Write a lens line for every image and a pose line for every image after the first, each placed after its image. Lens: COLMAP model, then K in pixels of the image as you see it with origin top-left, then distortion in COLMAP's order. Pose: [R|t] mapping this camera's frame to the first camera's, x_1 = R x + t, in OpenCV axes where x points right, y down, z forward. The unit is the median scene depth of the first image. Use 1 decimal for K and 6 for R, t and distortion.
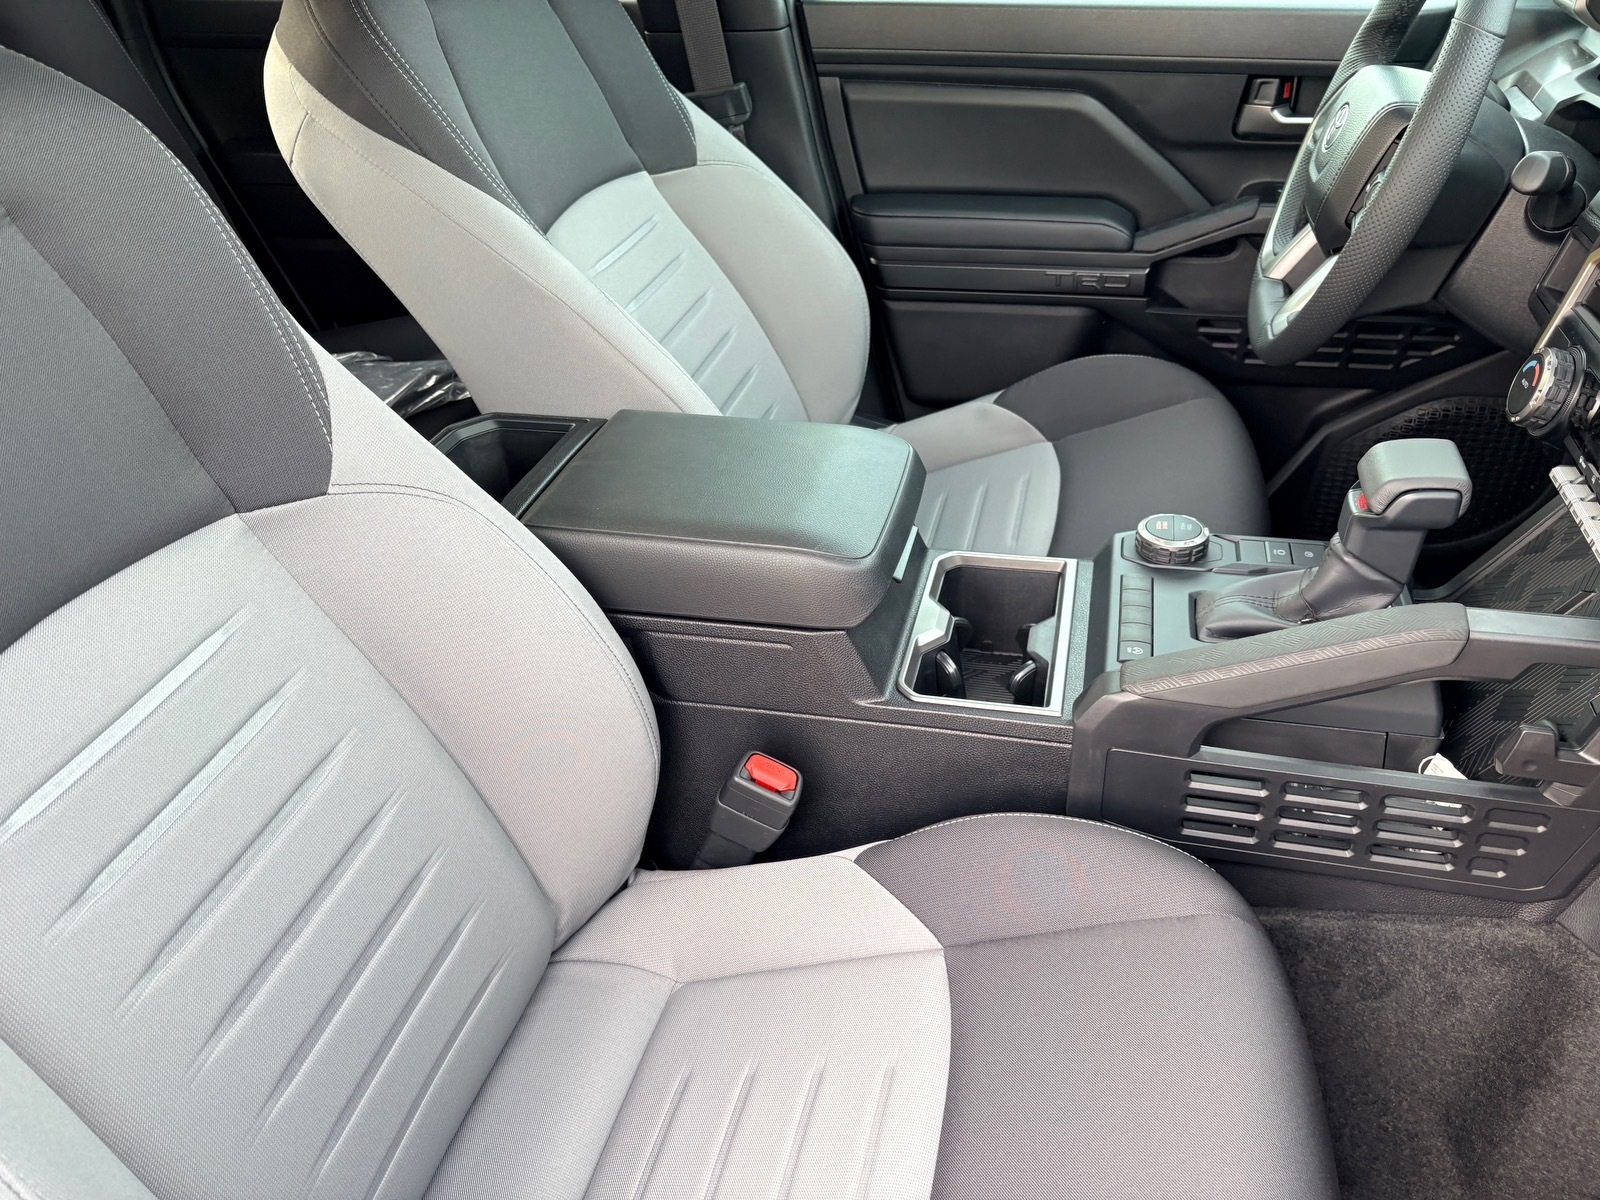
lens RADIAL K [[1204.9, 0, 799.3], [0, 1204.9, 624.5], [0, 0, 1]] dist [0.035254, -0.040134]
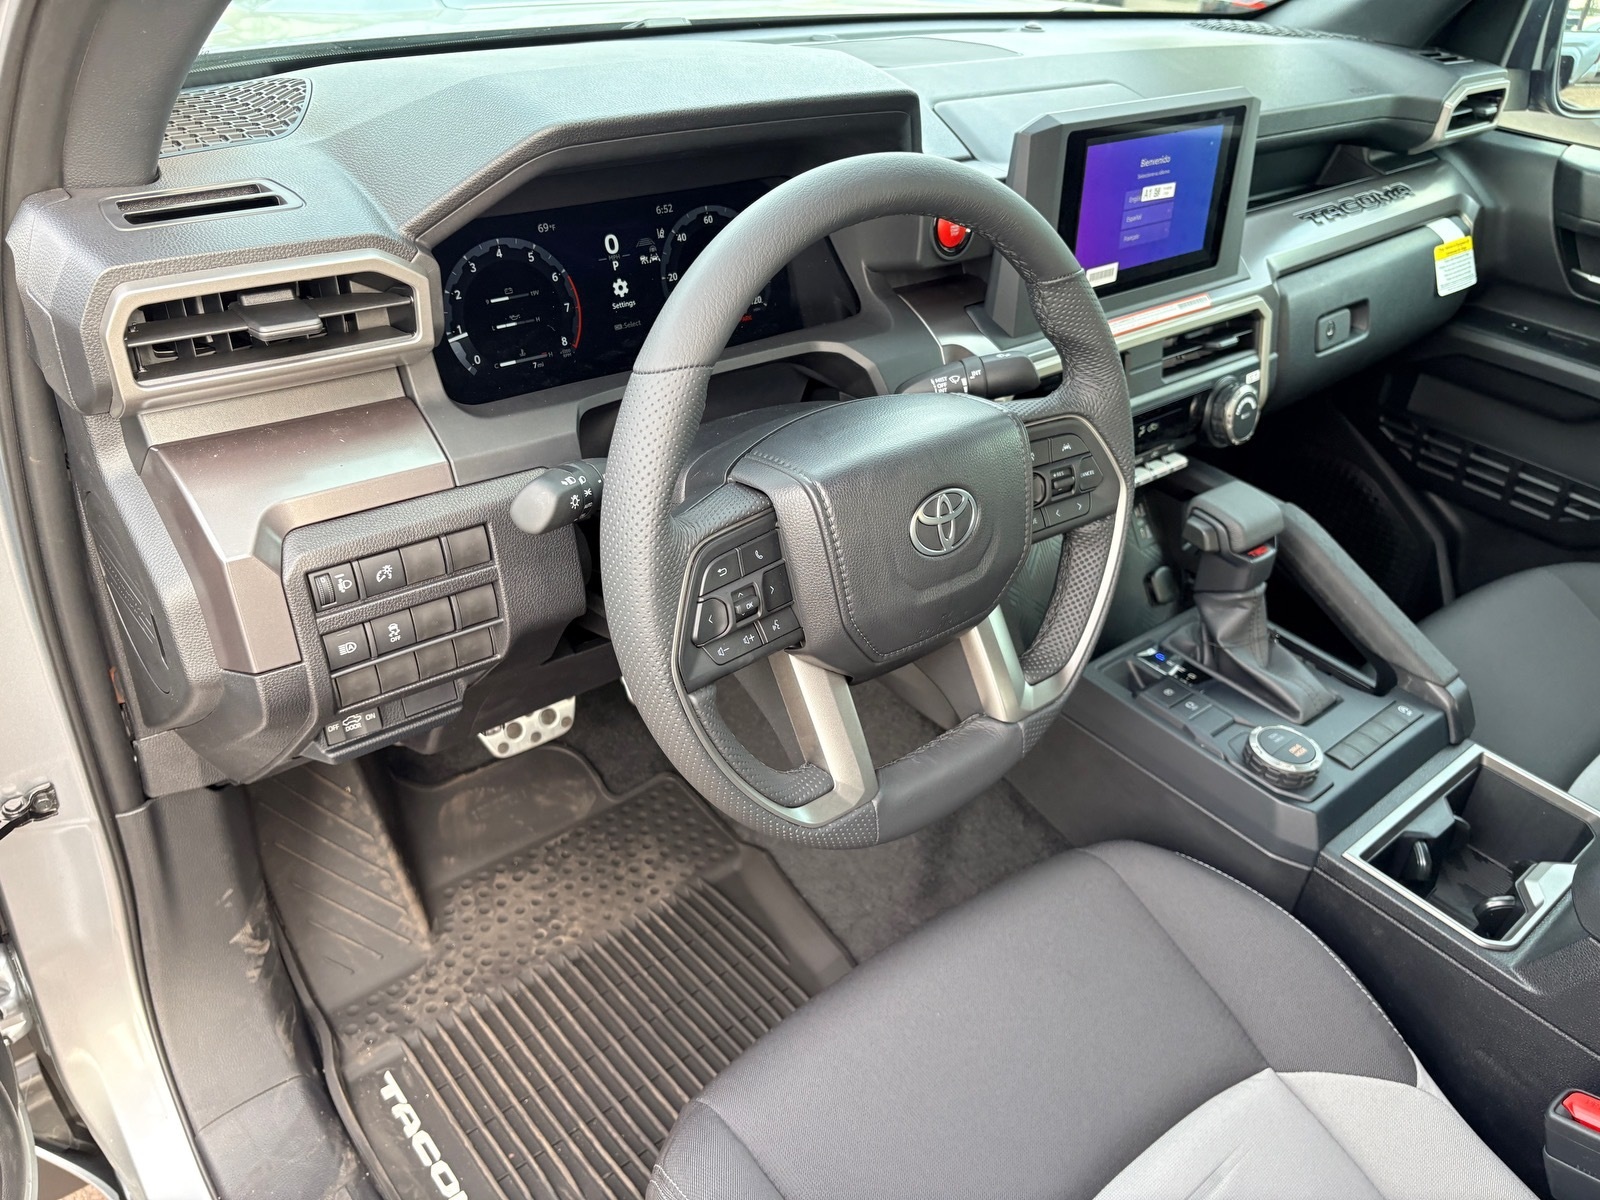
lens RADIAL K [[1221.4, 0, 800.0], [0, 1221.4, 600.0], [0, 0, 1]] dist [0.046517, -0.052533]
pose [[-0.810280, -0.339662, 0.477573, 0.212462], [0.283683, 0.485743, 0.826788, -1.136884], [-0.512806, 0.805409, -0.297231, 1.515928]]
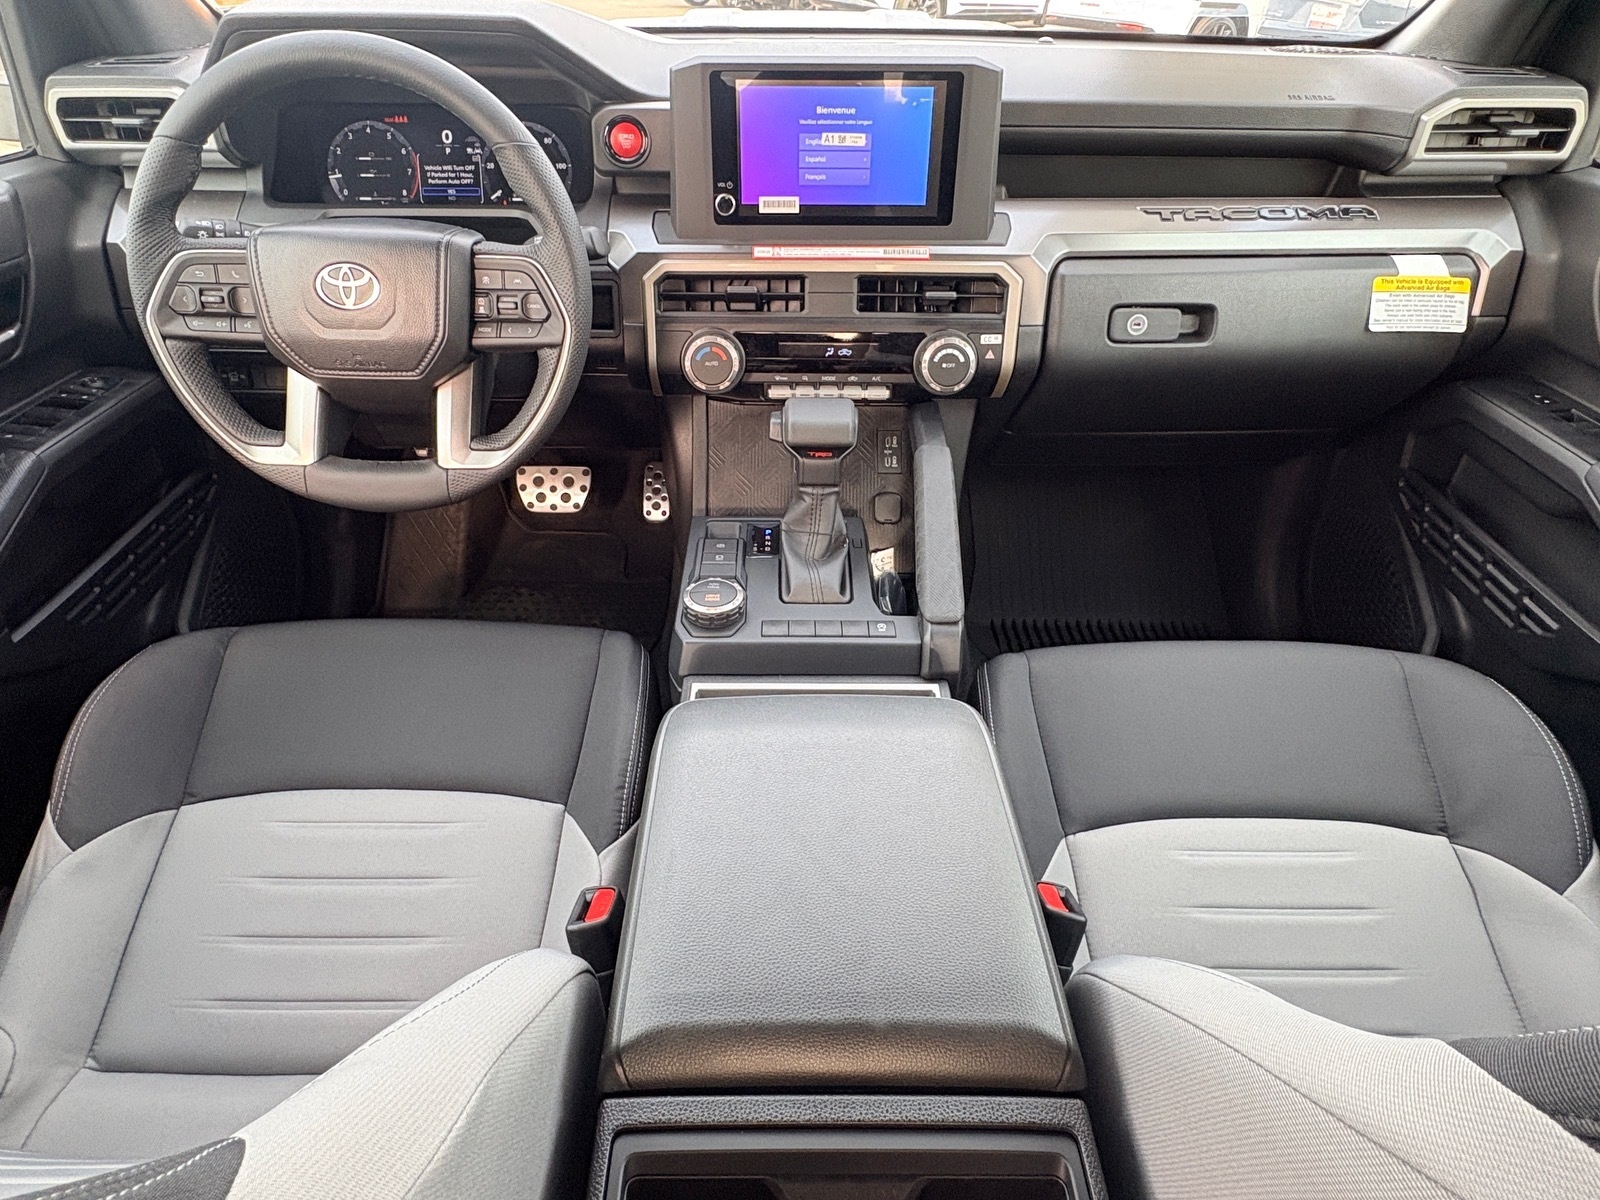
lens RADIAL K [[924.2, 0, 775.6], [0, 924.2, 596.8], [0, 0, 1]] dist [0.004223, 0.001666]
pose [[-0.233912, -0.531356, 0.814215, -0.450407], [0.536688, 0.627734, 0.563841, -0.582721], [-0.810710, 0.568869, 0.138338, 0.909957]]
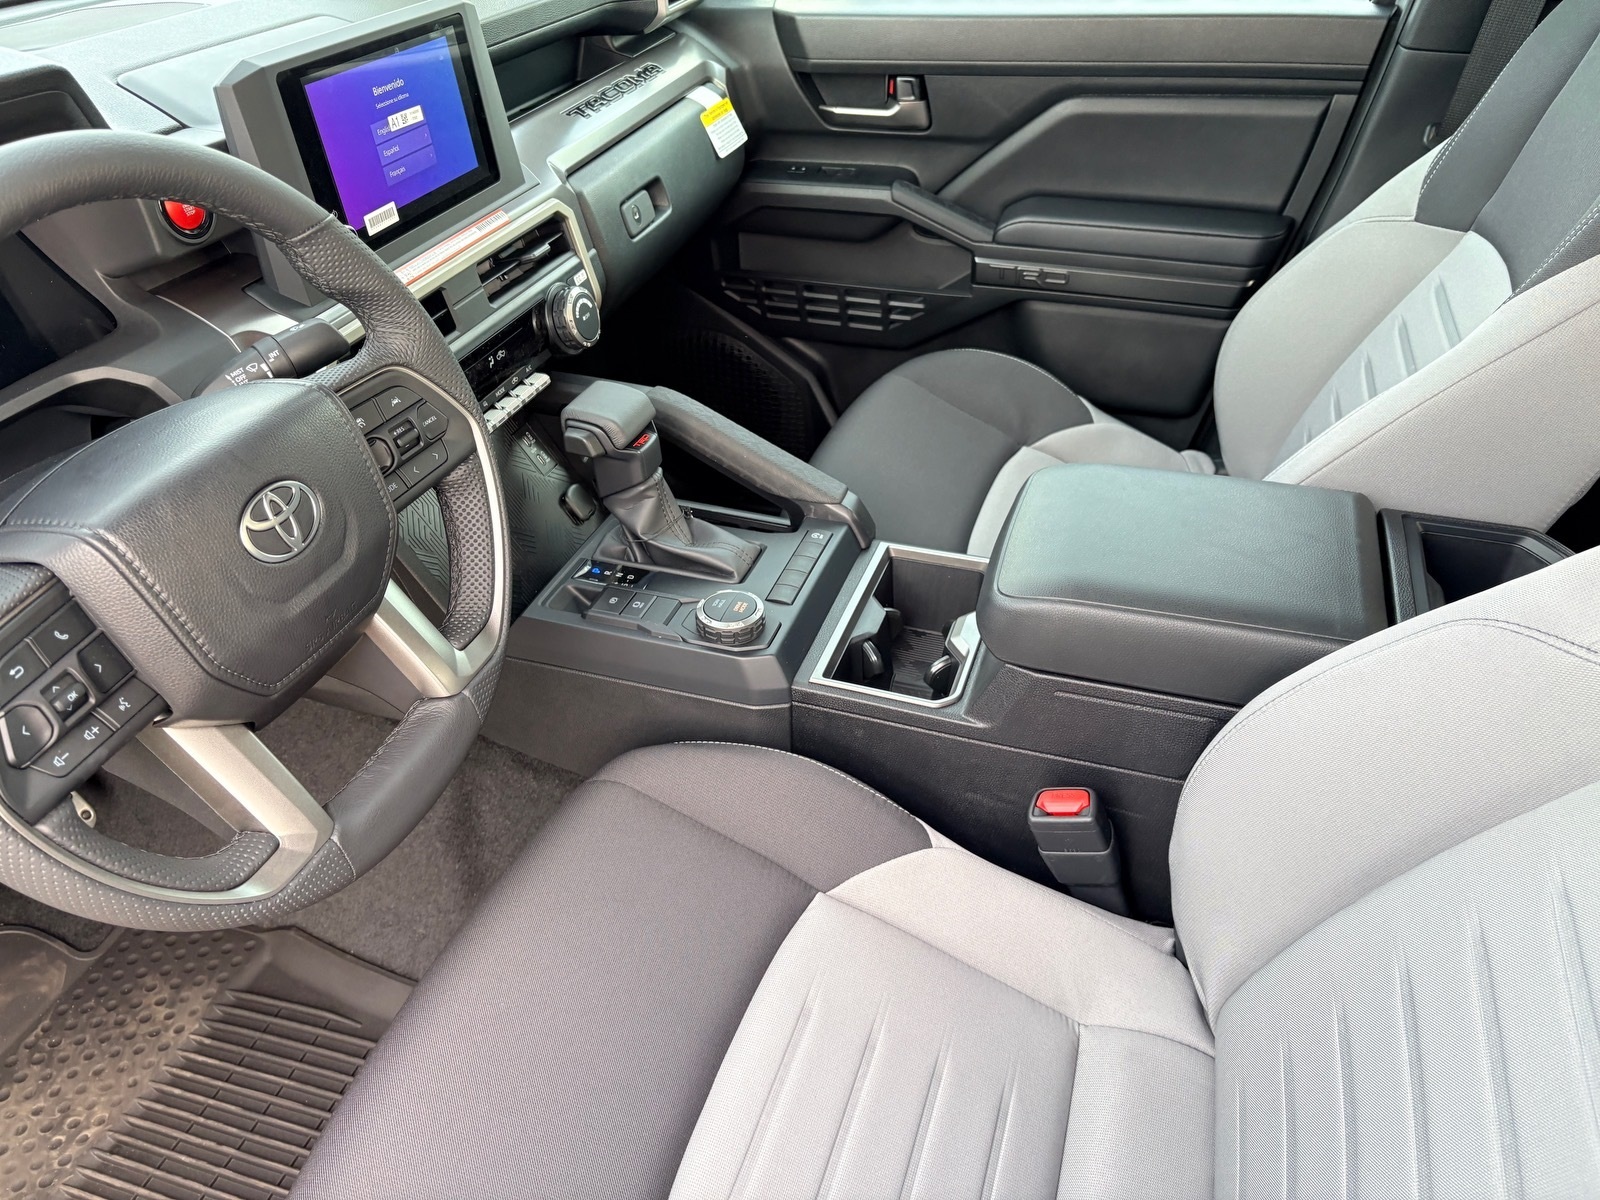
lens RADIAL K [[1221.4, 0, 800.0], [0, 1221.4, 600.0], [0, 0, 1]] dist [0.046517, -0.052533]
pose [[-0.994718, 0.002425, 0.102619, 0.158707], [0.096048, 0.374652, 0.922177, -1.095657], [-0.036210, 0.927162, -0.372906, 1.490997]]
